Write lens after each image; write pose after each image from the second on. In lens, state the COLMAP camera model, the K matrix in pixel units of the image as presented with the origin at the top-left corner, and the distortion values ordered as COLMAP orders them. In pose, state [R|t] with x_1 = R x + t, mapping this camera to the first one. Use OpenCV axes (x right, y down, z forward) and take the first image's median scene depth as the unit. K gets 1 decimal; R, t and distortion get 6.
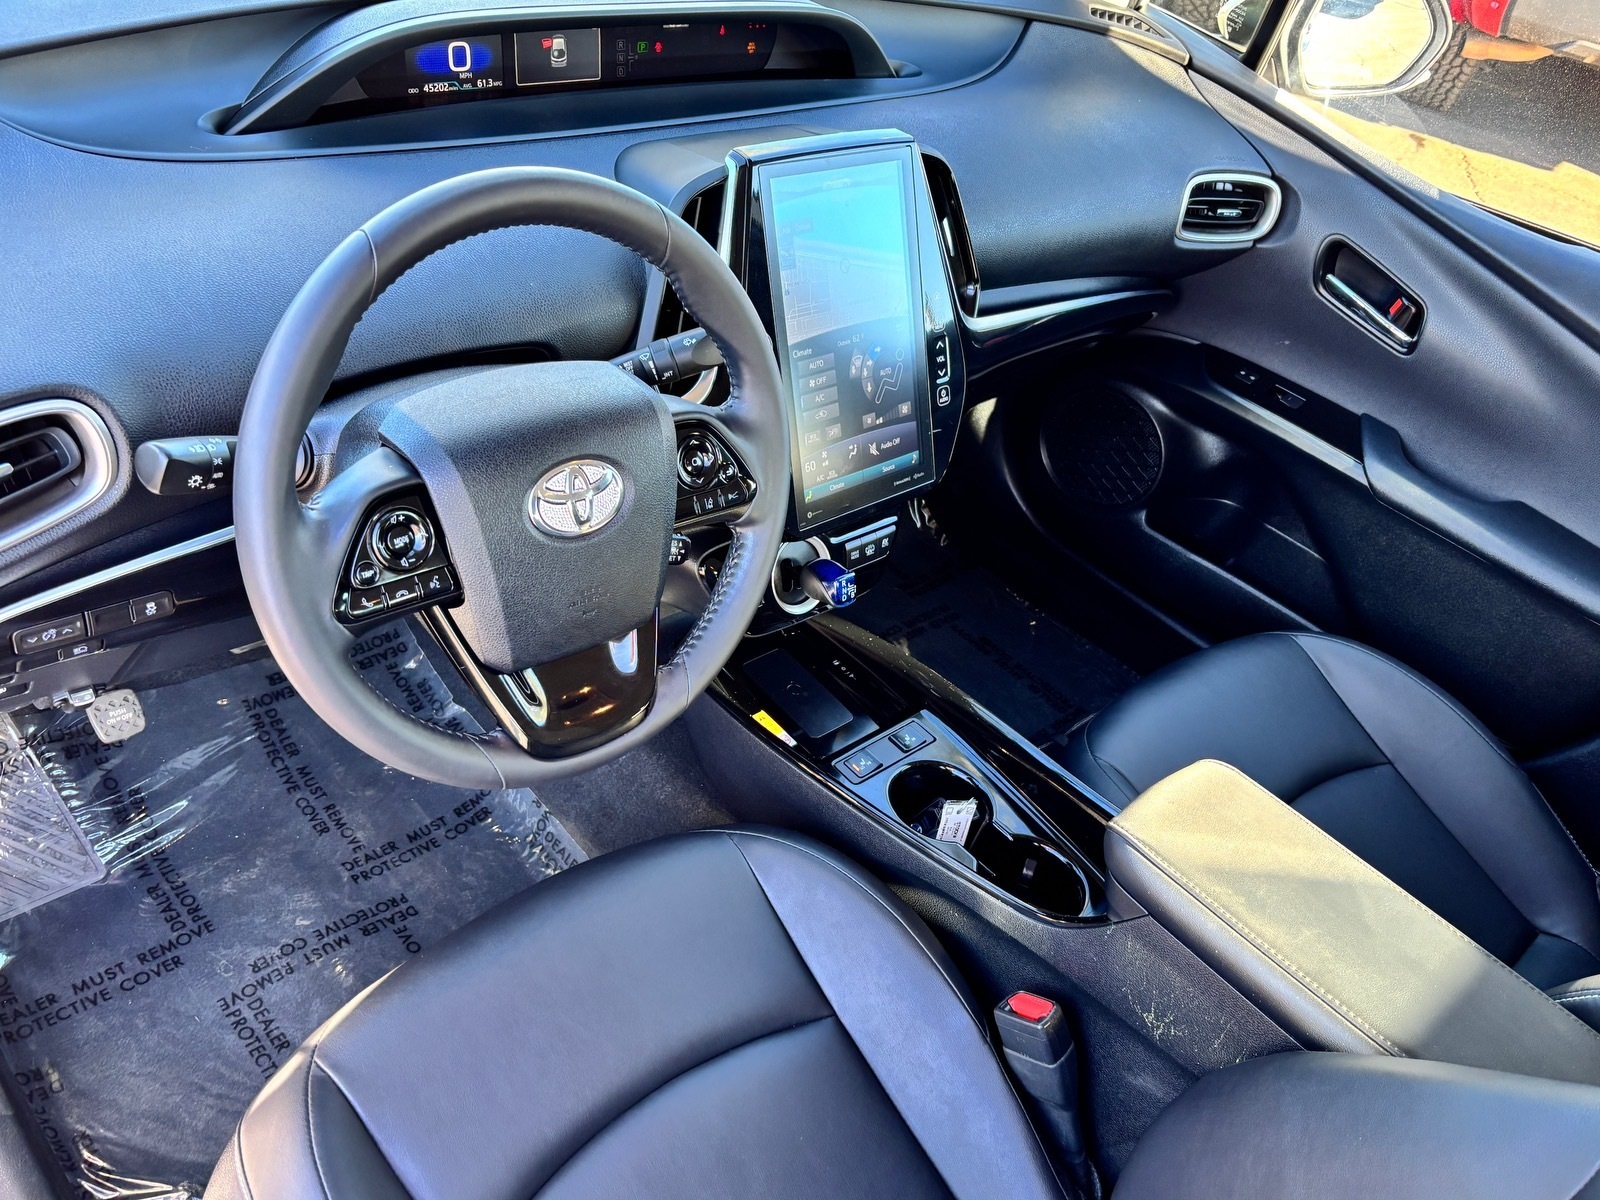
lens RADIAL K [[1314.2, 0, 793.0], [0, 1314.2, 616.6], [0, 0, 1]] dist [0.043858, -0.061012]
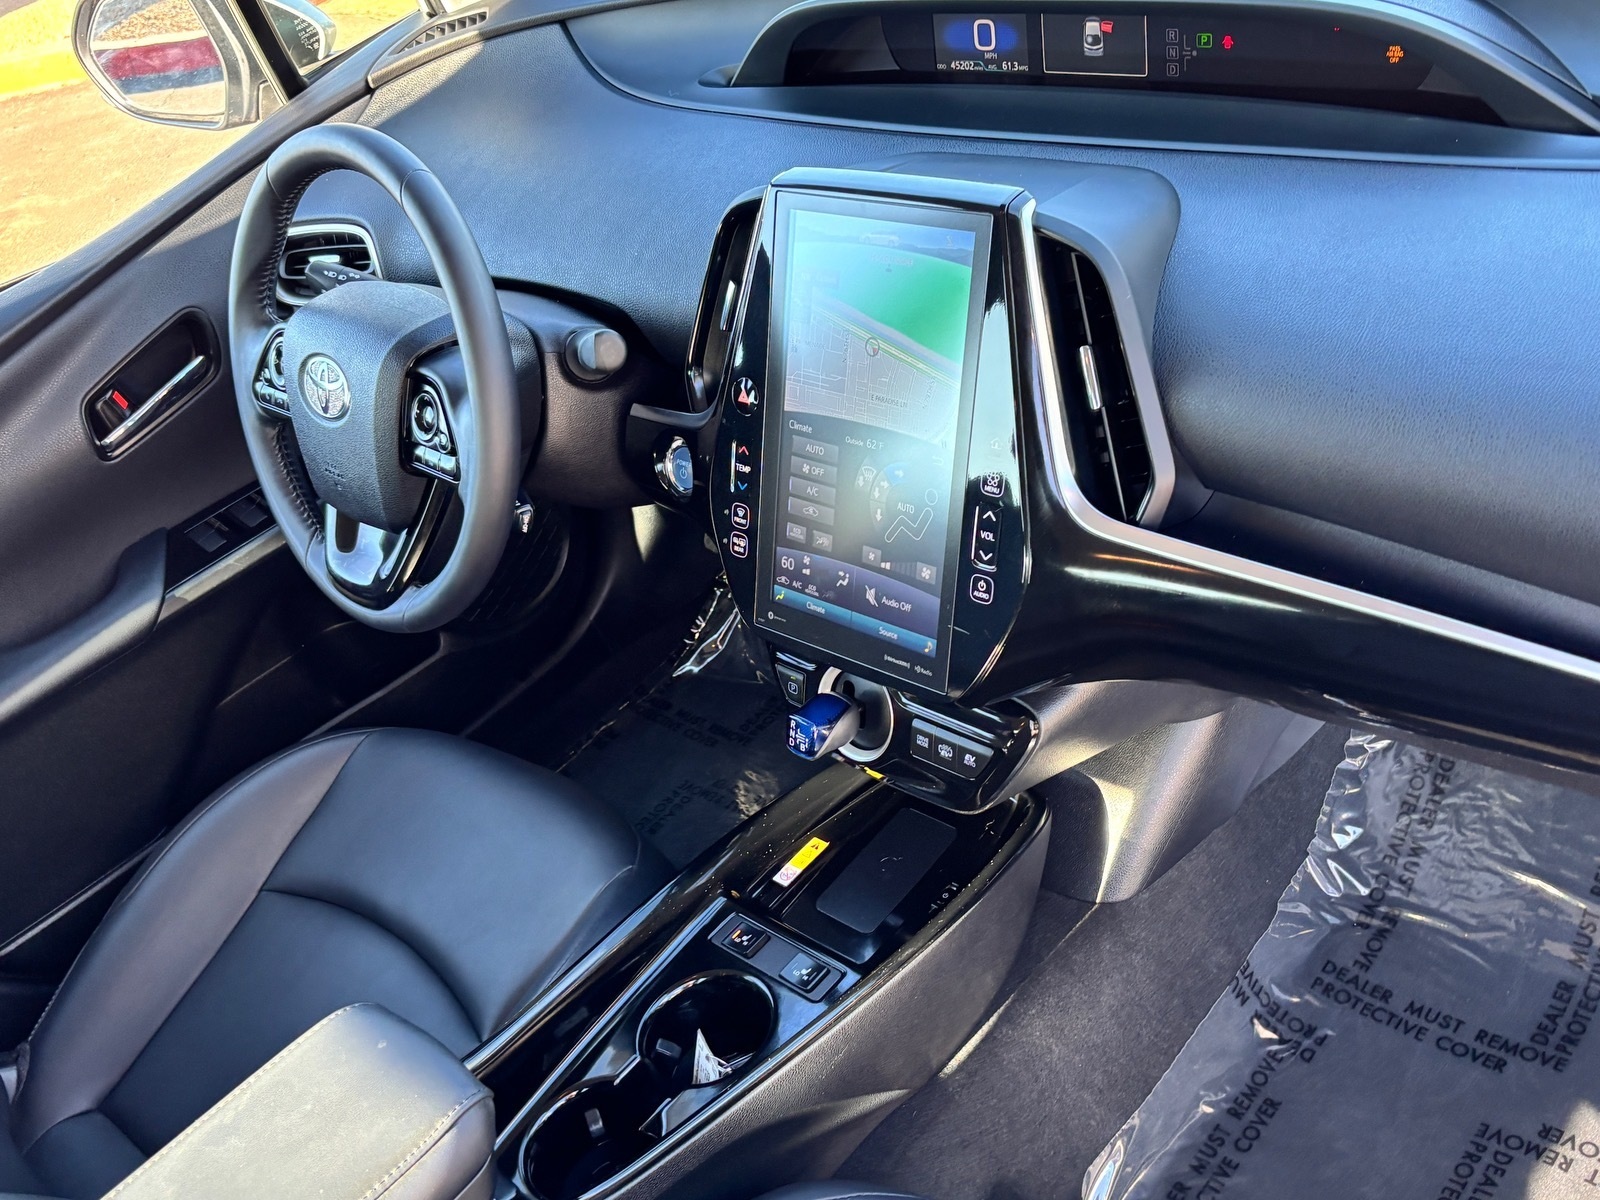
lens RADIAL K [[1623.8, 0, 803.8], [0, 1623.8, 605.8], [0, 0, 1]] dist [0.049780, 0.000000]
pose [[0.030852, 0.402050, -0.915098, 0.867259], [-0.403142, 0.842767, 0.356679, -0.418699], [0.914617, 0.357910, 0.188084, 0.772821]]
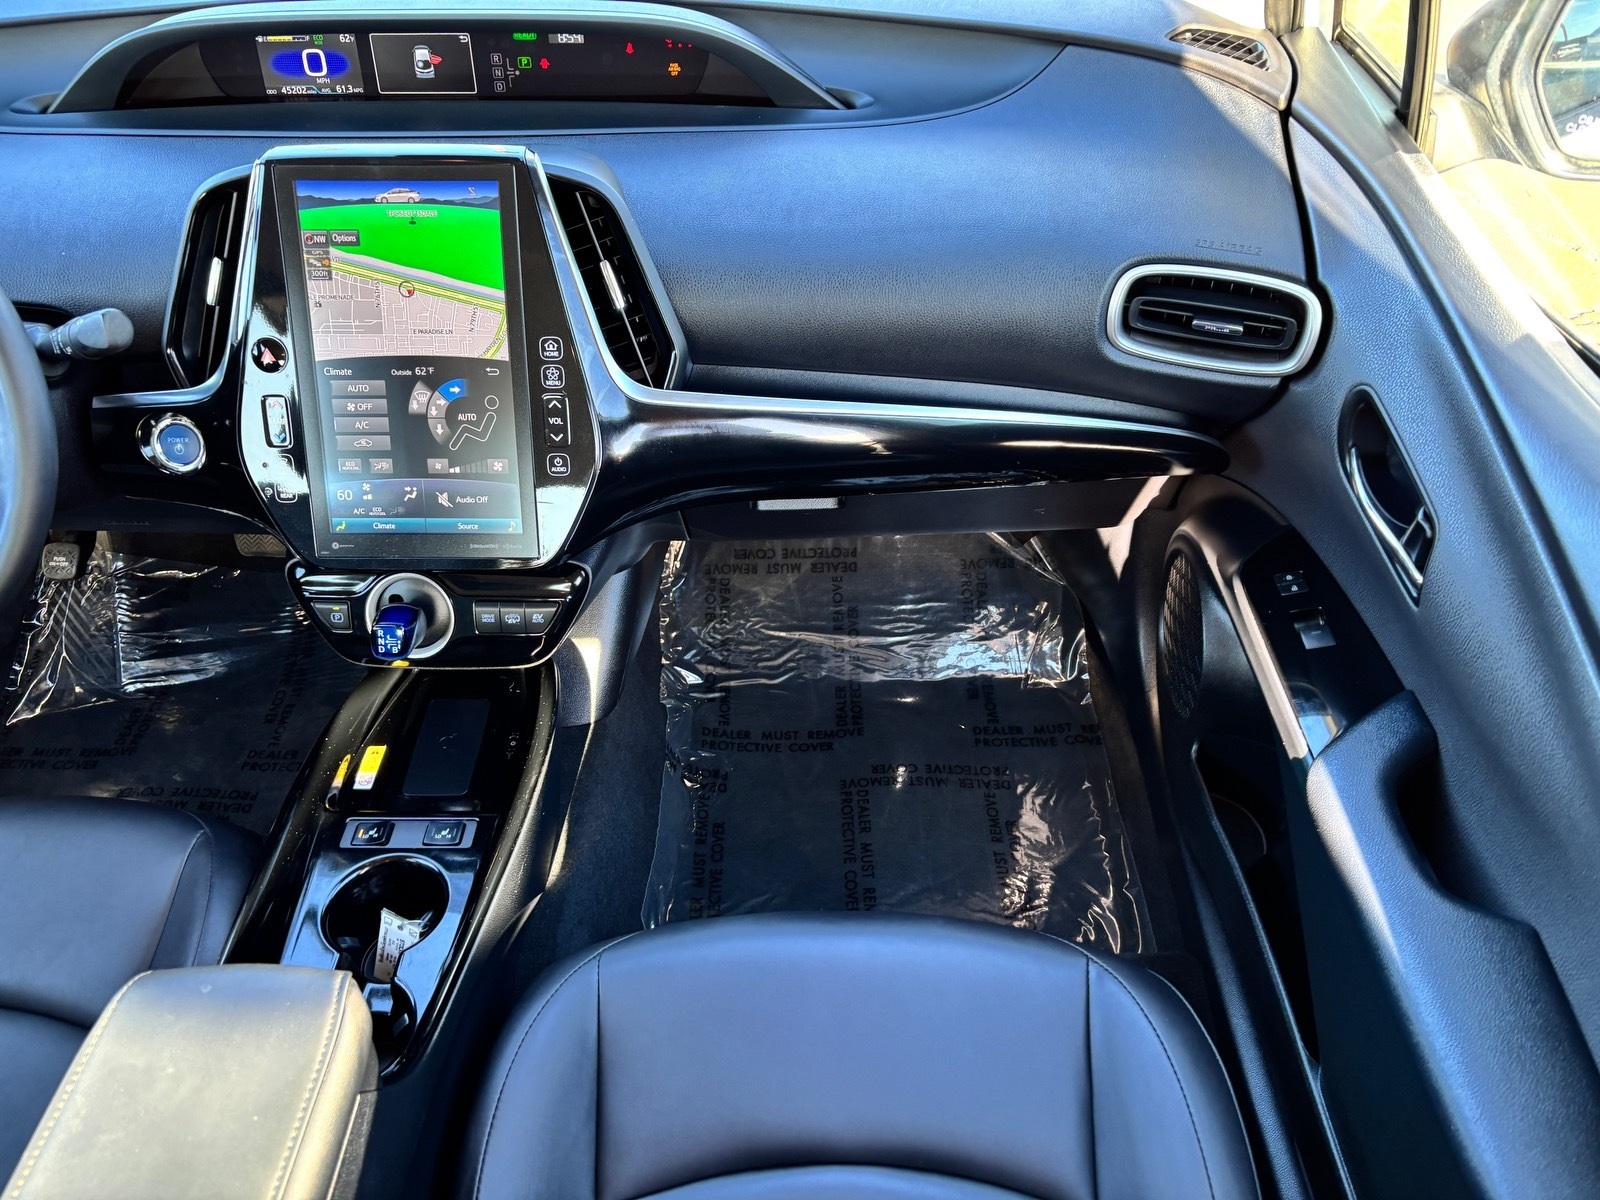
lens RADIAL K [[1220.3, 0, 796.1], [0, 1220.3, 610.9], [0, 0, 1]] dist [0.046786, -0.055373]
pose [[0.710713, 0.286674, -0.642422, 0.758743], [-0.310288, 0.947316, 0.079457, -0.189926], [0.631355, 0.142865, 0.762221, 0.515178]]
